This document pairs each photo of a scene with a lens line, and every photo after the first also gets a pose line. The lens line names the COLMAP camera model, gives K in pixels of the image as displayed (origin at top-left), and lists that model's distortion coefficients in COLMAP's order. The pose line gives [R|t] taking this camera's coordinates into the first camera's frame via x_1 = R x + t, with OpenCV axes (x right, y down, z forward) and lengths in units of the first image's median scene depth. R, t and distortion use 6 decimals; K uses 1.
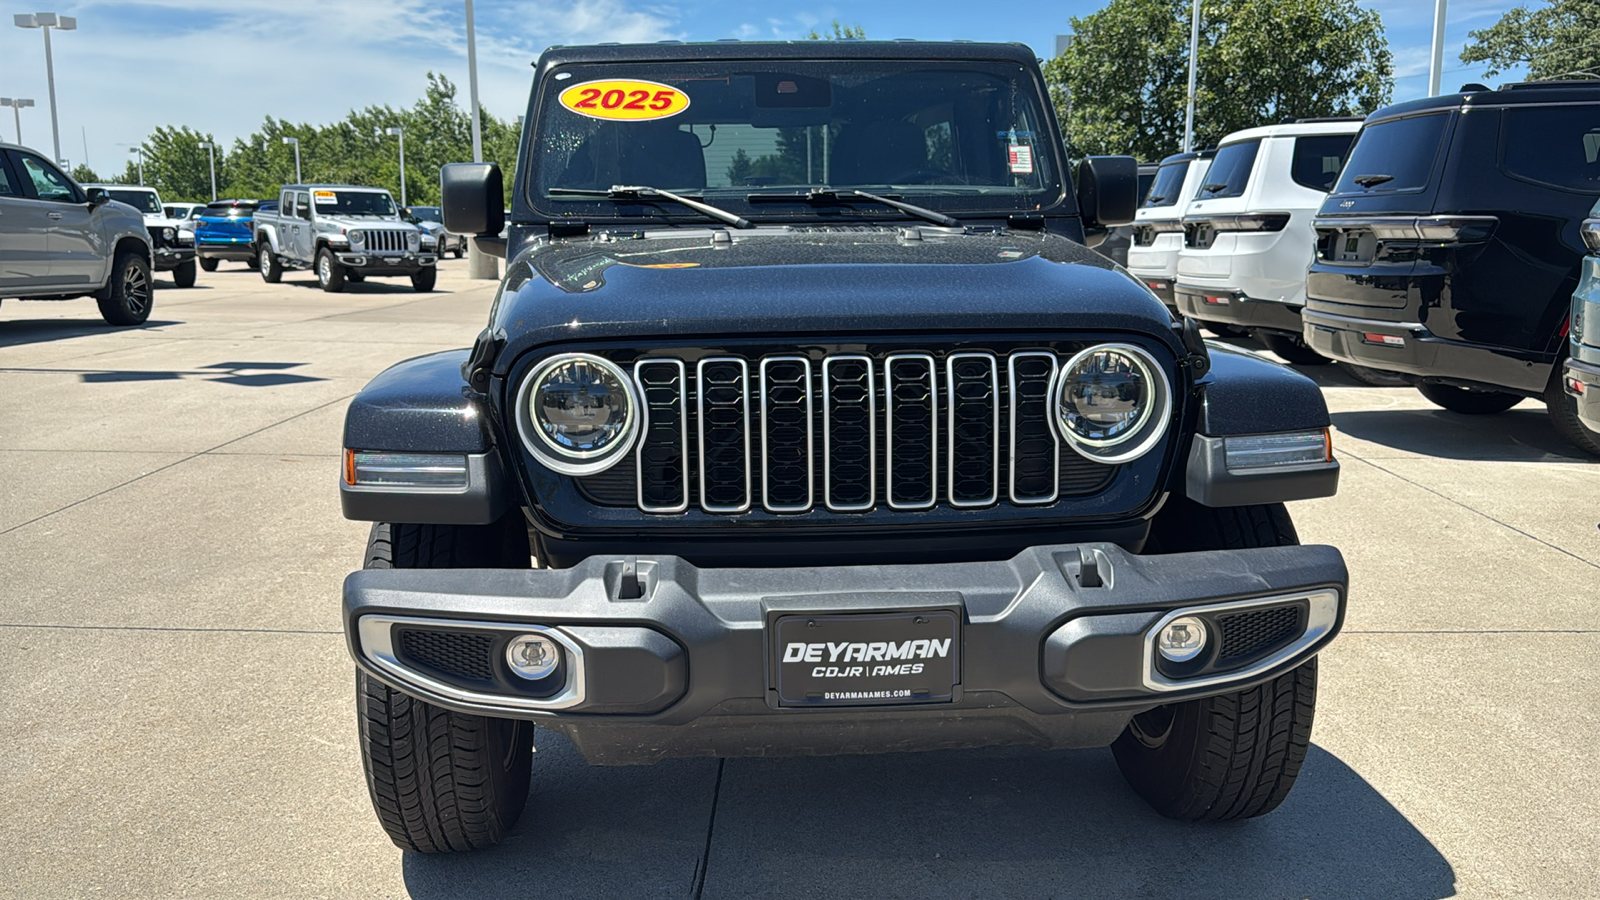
lens RADIAL K [[1399.4, 0, 808.1], [0, 1399.4, 450.8], [0, 0, 1]] dist [0.022272, 0.000188]
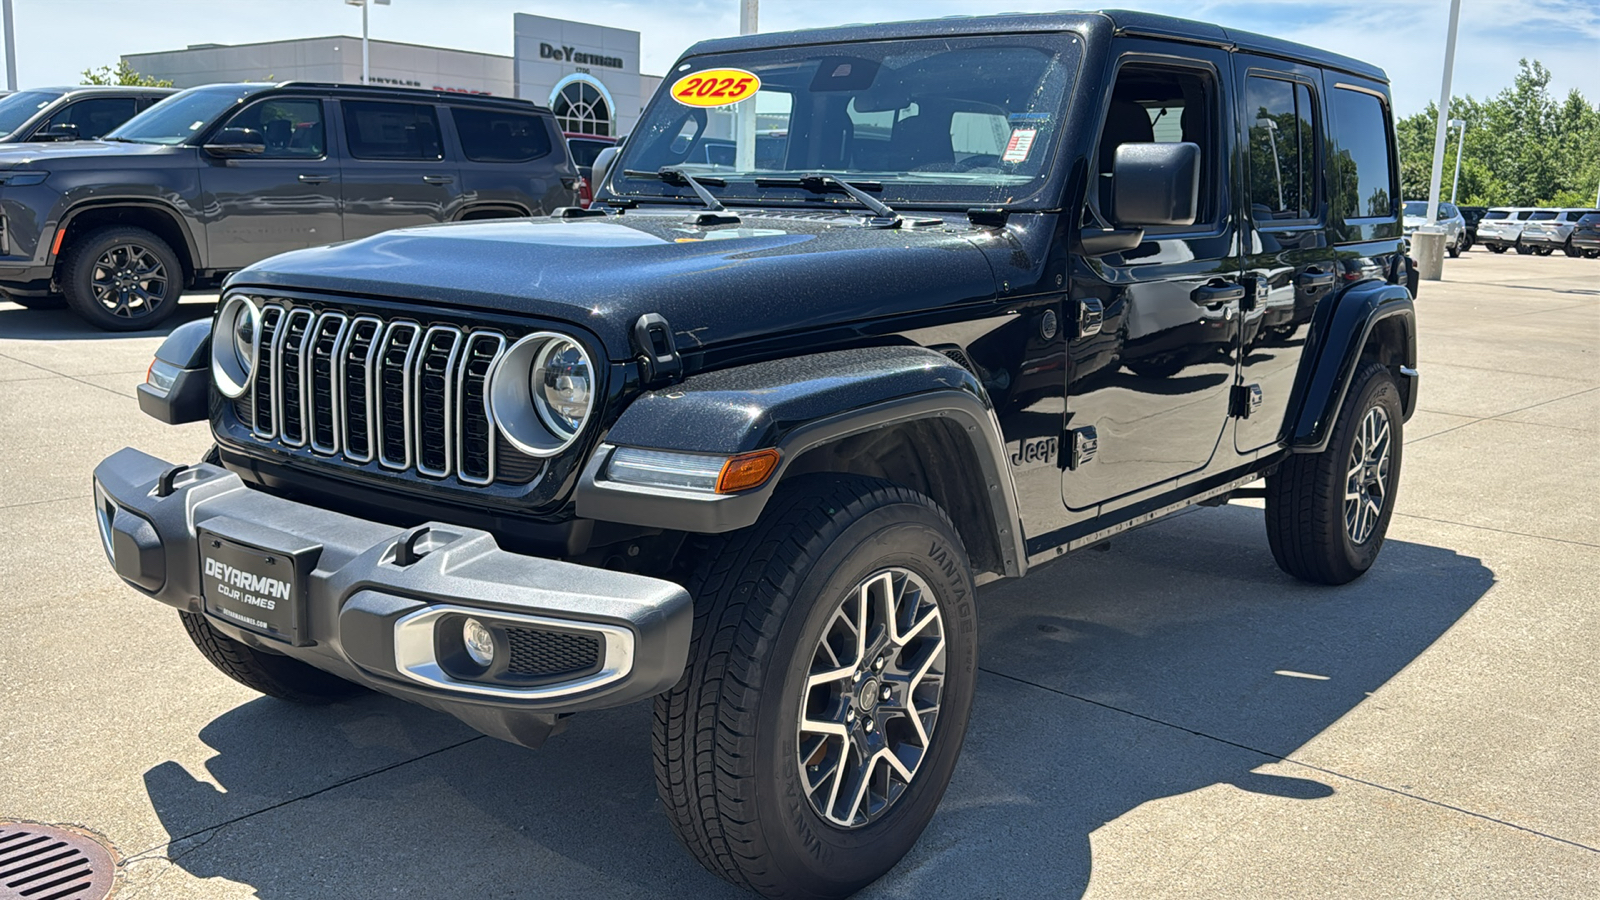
lens RADIAL K [[1391.1, 0, 753.9], [0, 1391.1, 454.6], [0, 0, 1]] dist [0.029159, 0.001651]
pose [[0.750624, 0.151728, -0.643073, 0.955295], [-0.146513, 0.987269, 0.061922, -0.074810], [0.644281, 0.047739, 0.763297, 0.378260]]
